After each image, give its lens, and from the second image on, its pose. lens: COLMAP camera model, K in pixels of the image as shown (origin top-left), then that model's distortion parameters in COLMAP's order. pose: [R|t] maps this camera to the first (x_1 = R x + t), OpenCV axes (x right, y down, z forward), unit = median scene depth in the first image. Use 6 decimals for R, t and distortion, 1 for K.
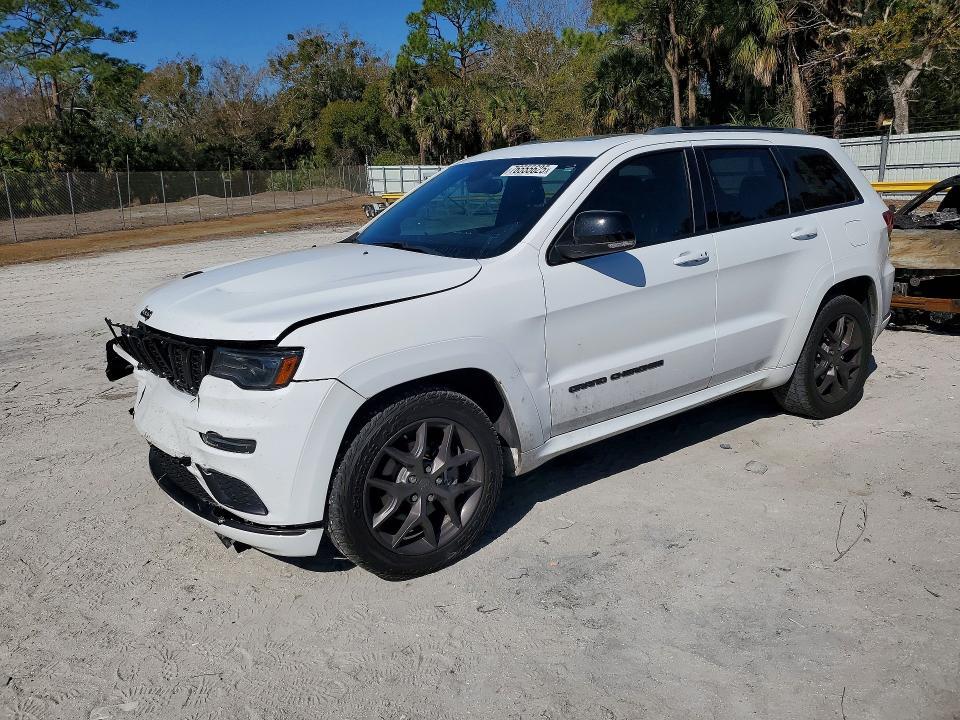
lens RADIAL K [[751.0, 0, 472.7], [0, 751.0, 361.4], [0, 0, 1]] dist [0.008130, 0.004517]
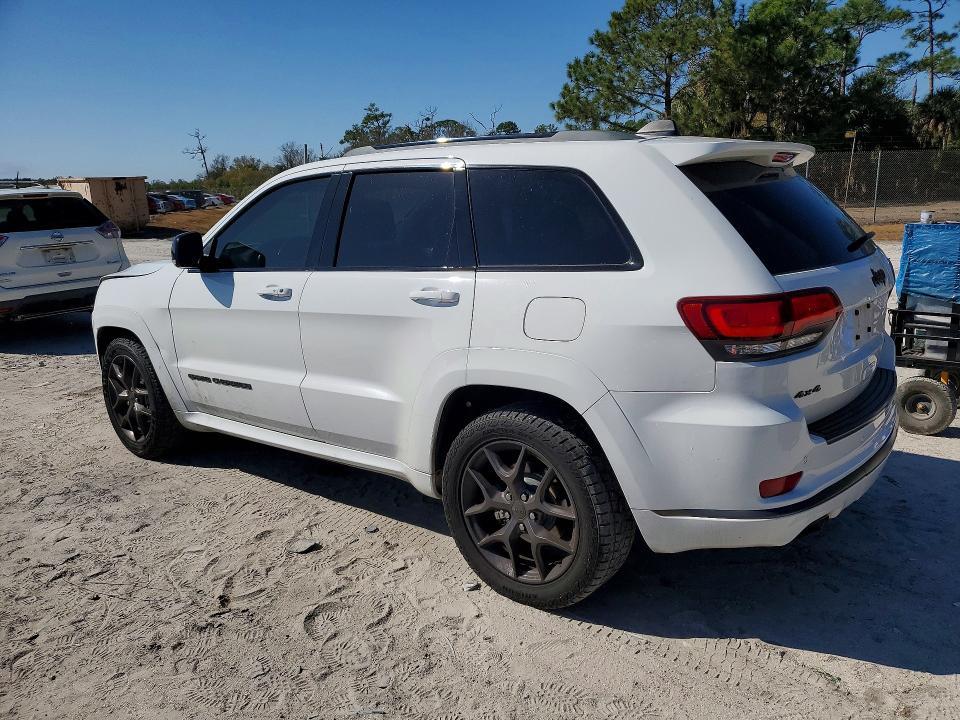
lens RADIAL K [[751.0, 0, 472.7], [0, 751.0, 361.4], [0, 0, 1]] dist [0.008130, 0.004517]
pose [[0.268477, 0.234423, -0.934326, 1.227198], [-0.221801, 0.958919, 0.176859, -0.268150], [0.937403, 0.159752, 0.309443, 0.920538]]
